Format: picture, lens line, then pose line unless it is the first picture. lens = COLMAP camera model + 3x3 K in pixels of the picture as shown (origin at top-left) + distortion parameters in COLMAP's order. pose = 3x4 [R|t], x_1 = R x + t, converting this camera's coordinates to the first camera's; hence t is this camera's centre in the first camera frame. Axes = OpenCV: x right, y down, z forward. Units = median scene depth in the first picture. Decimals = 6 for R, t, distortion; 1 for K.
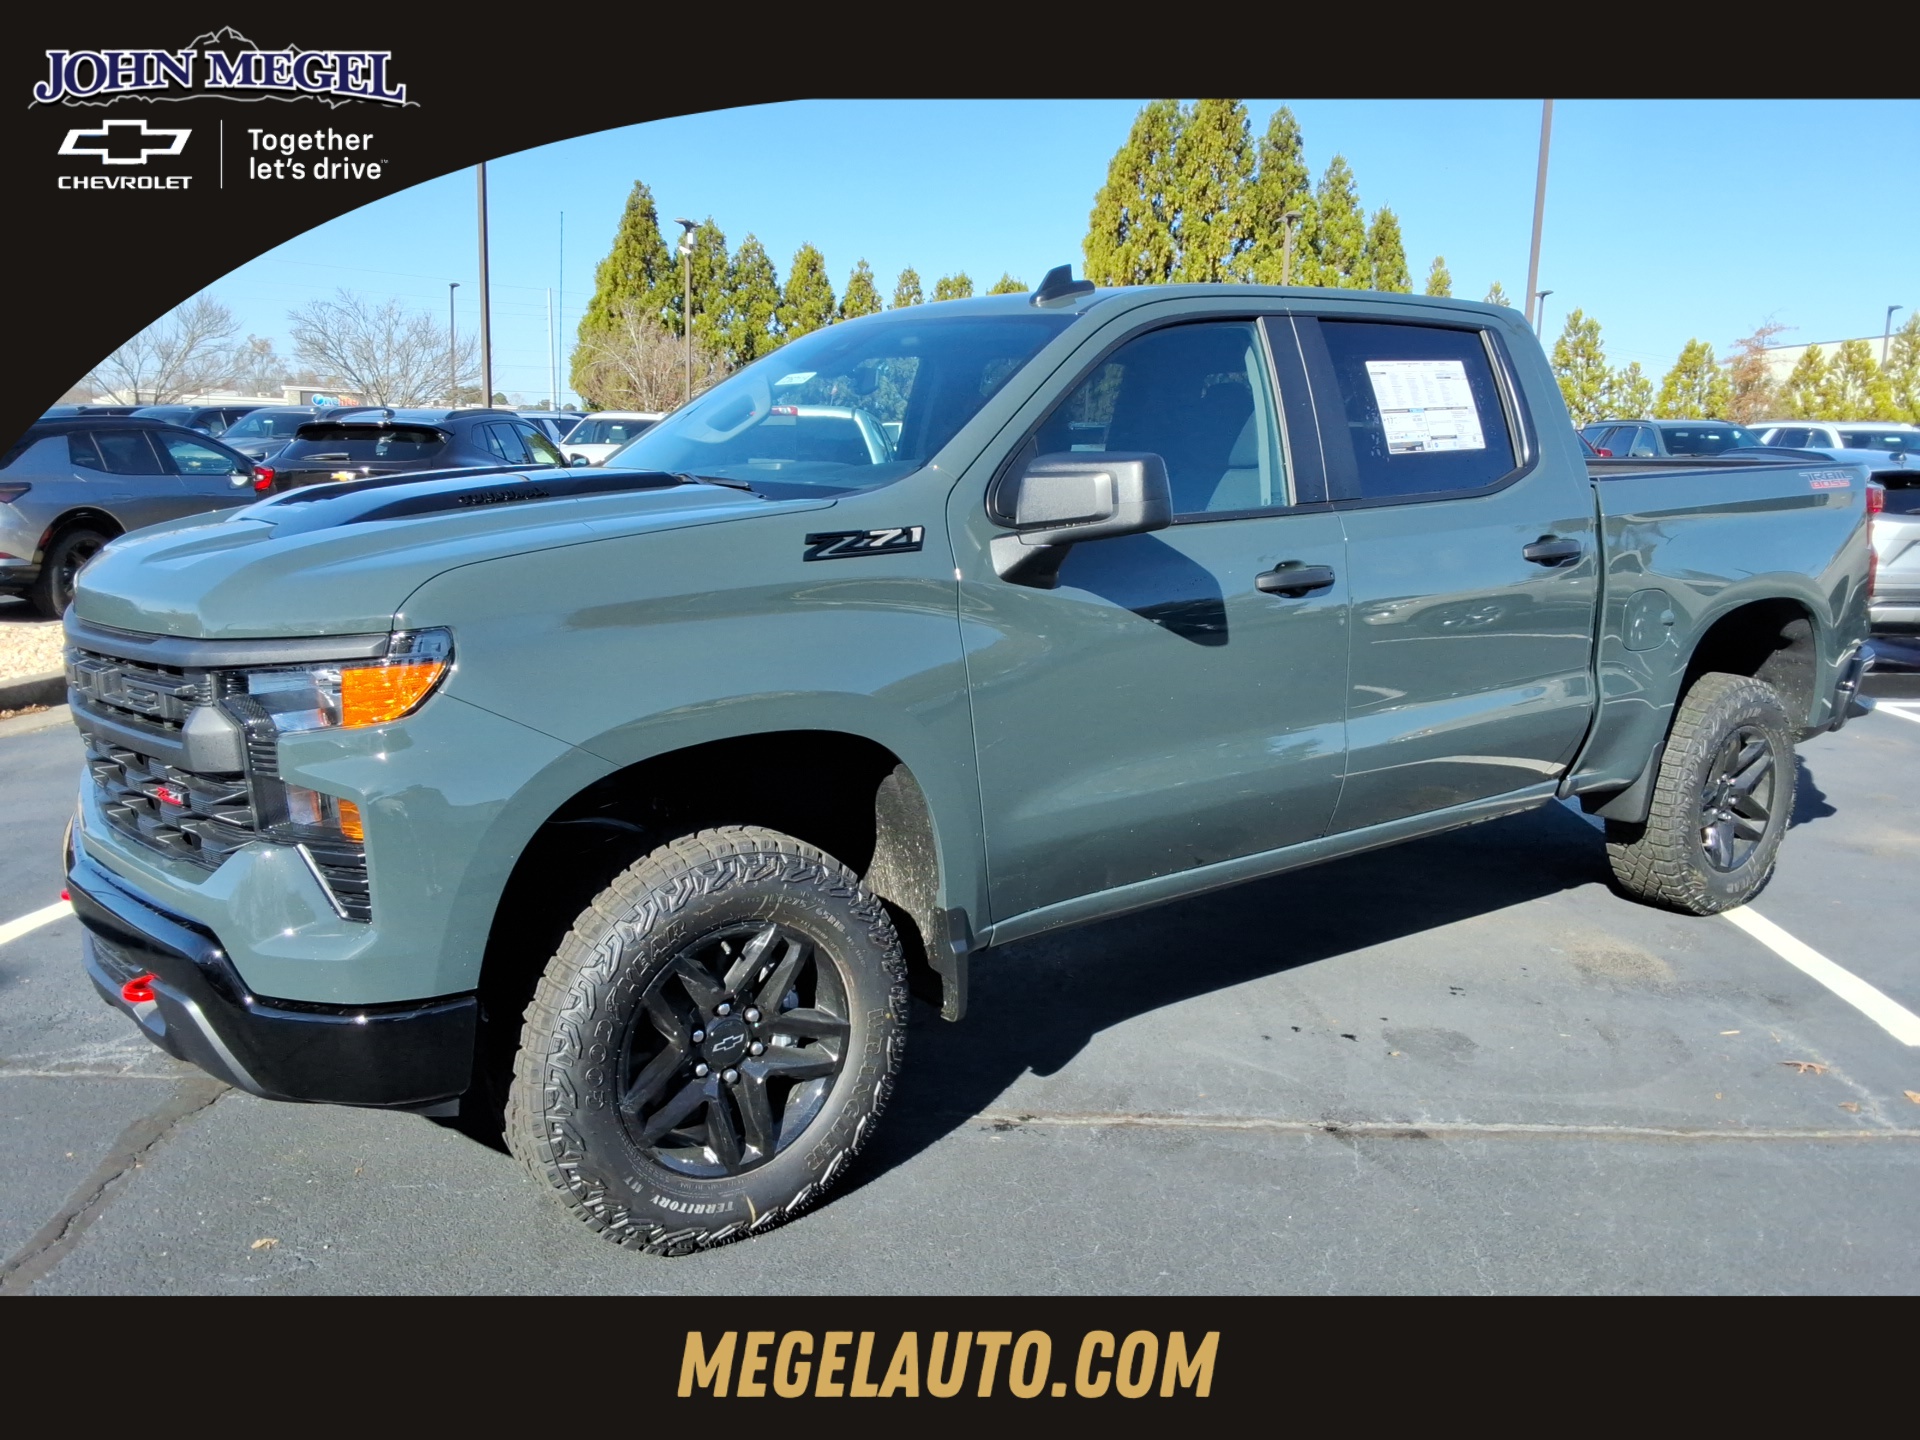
lens RADIAL K [[1542.2, 0, 979.6], [0, 1542.2, 706.9], [0, 0, 1]] dist [0.132593, -0.208115]
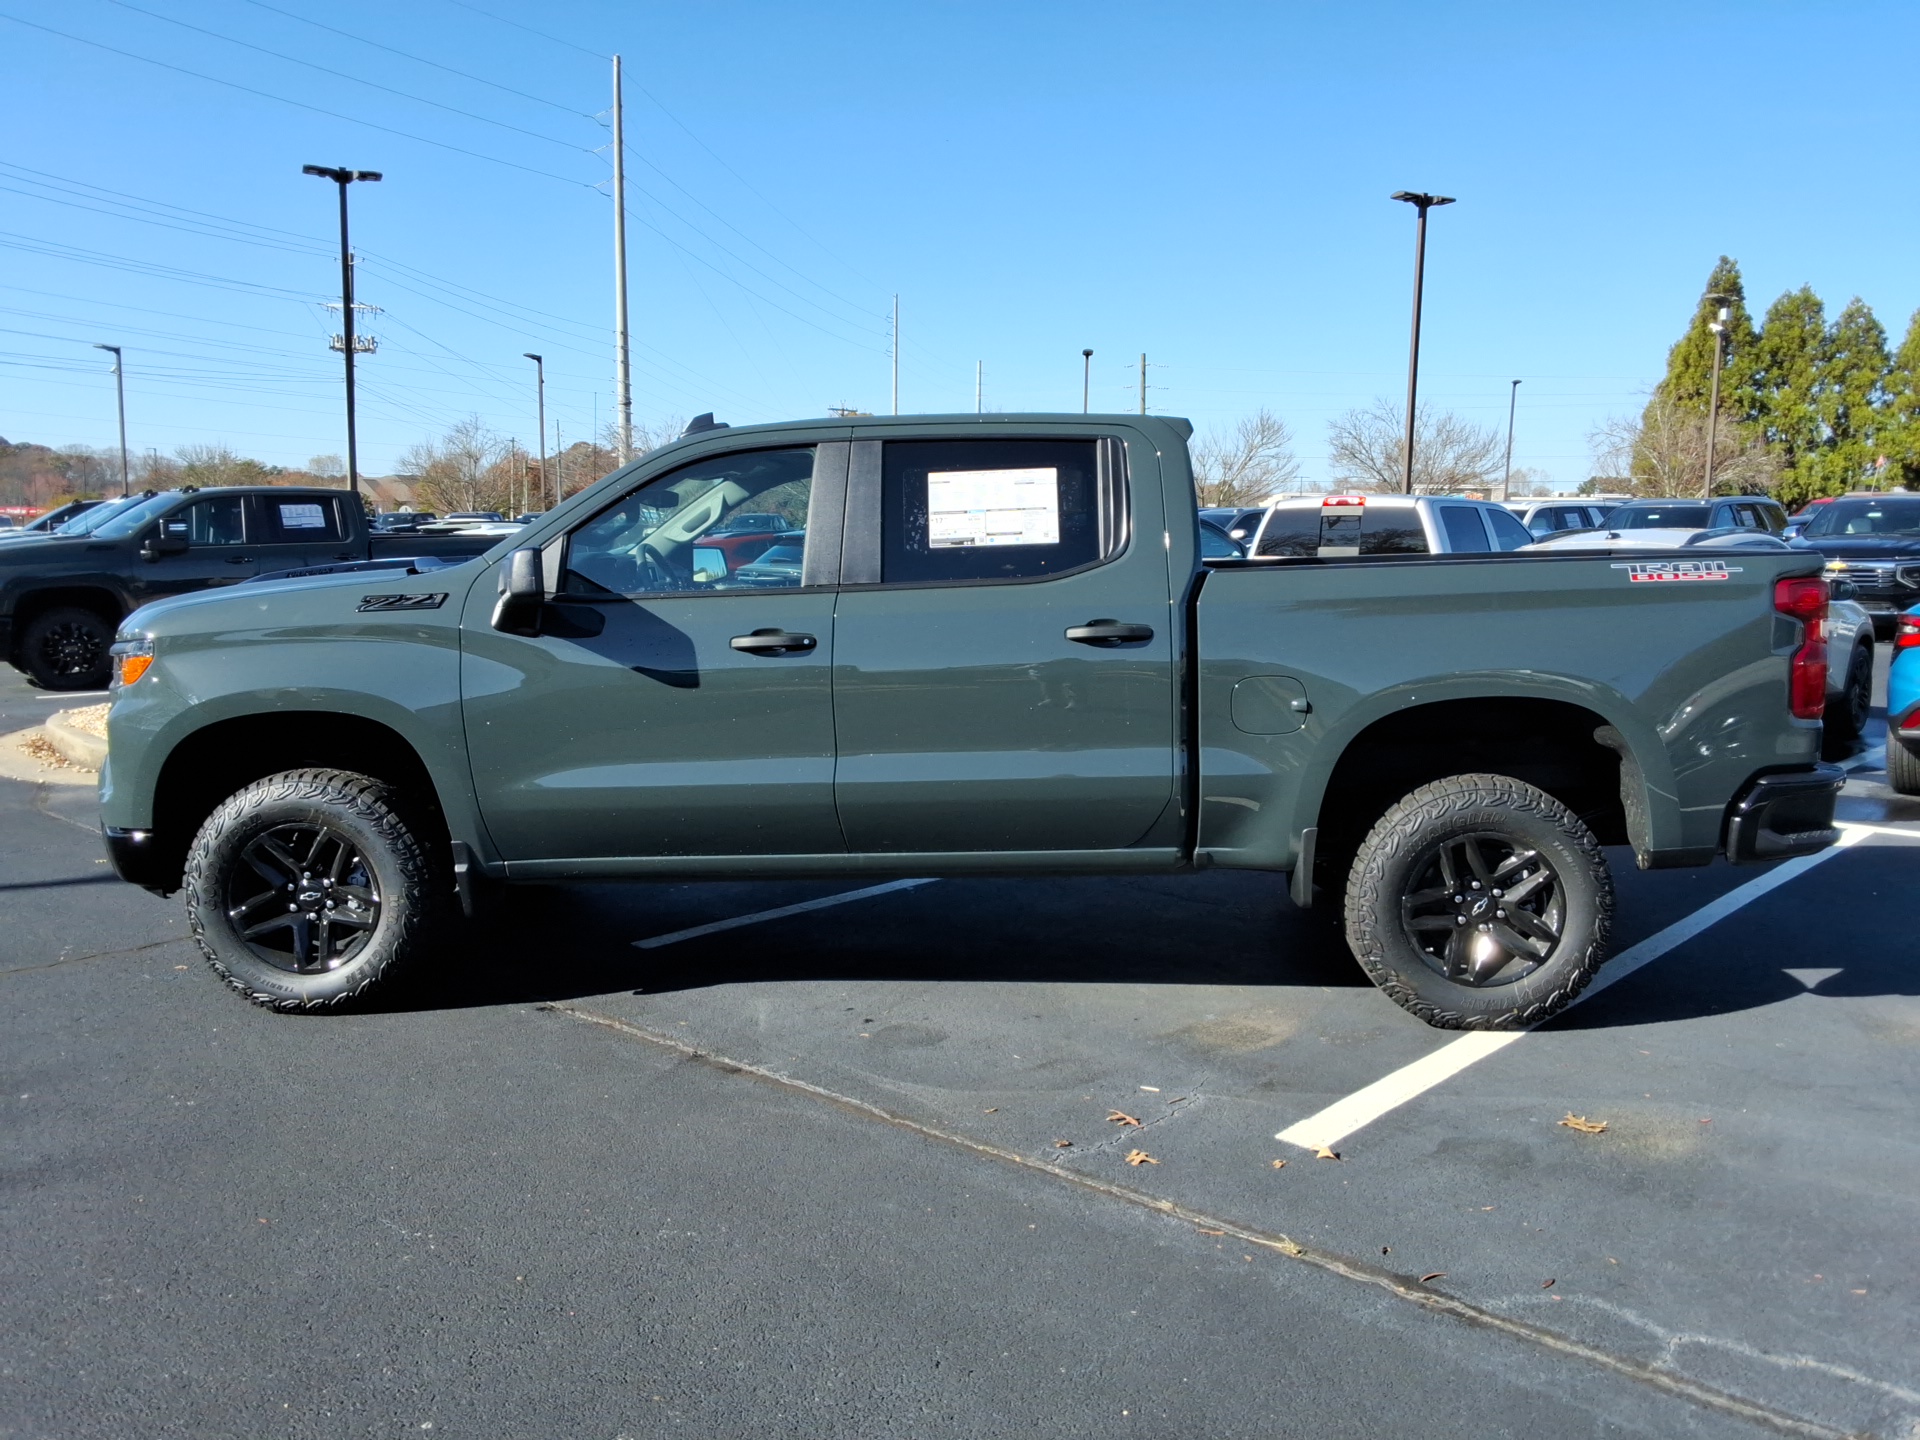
lens RADIAL K [[1549.0, 0, 979.3], [0, 1549.0, 701.6], [0, 0, 1]] dist [0.112327, -0.171215]
pose [[0.769270, 0.058105, -0.636276, 1.046671], [-0.096479, 0.995001, -0.025780, -0.014173], [0.631598, 0.081219, 0.771030, 0.093911]]
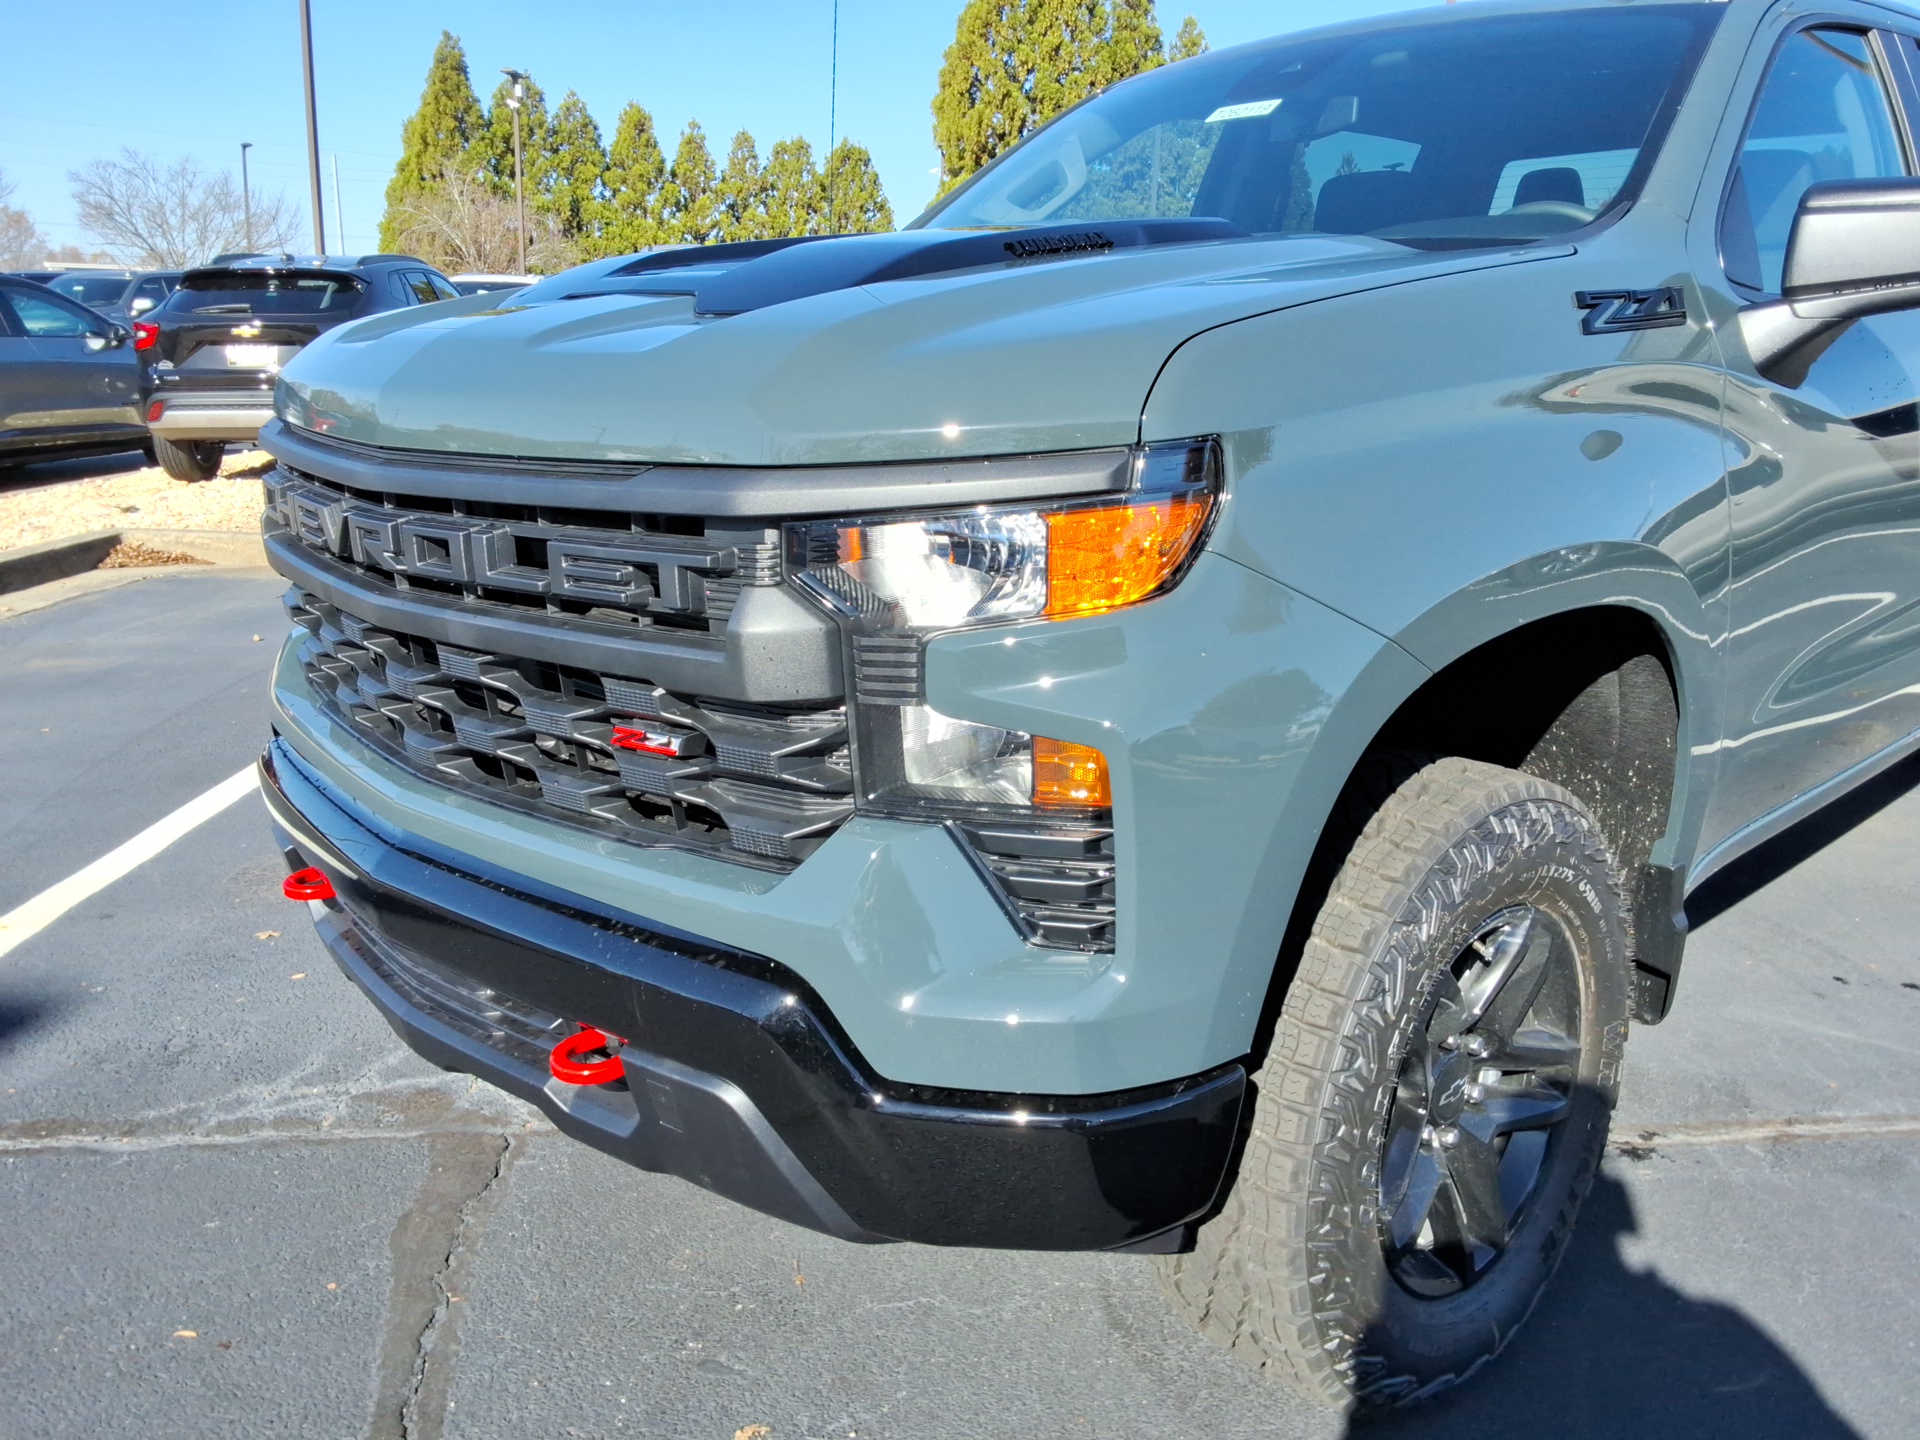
lens RADIAL K [[1549.0, 0, 979.3], [0, 1549.0, 701.6], [0, 0, 1]] dist [0.112327, -0.171215]
pose [[0.993778, -0.030092, 0.107238, -0.304697], [0.022535, 0.997222, 0.070993, 0.001882], [-0.109076, -0.068134, 0.991696, 0.275014]]
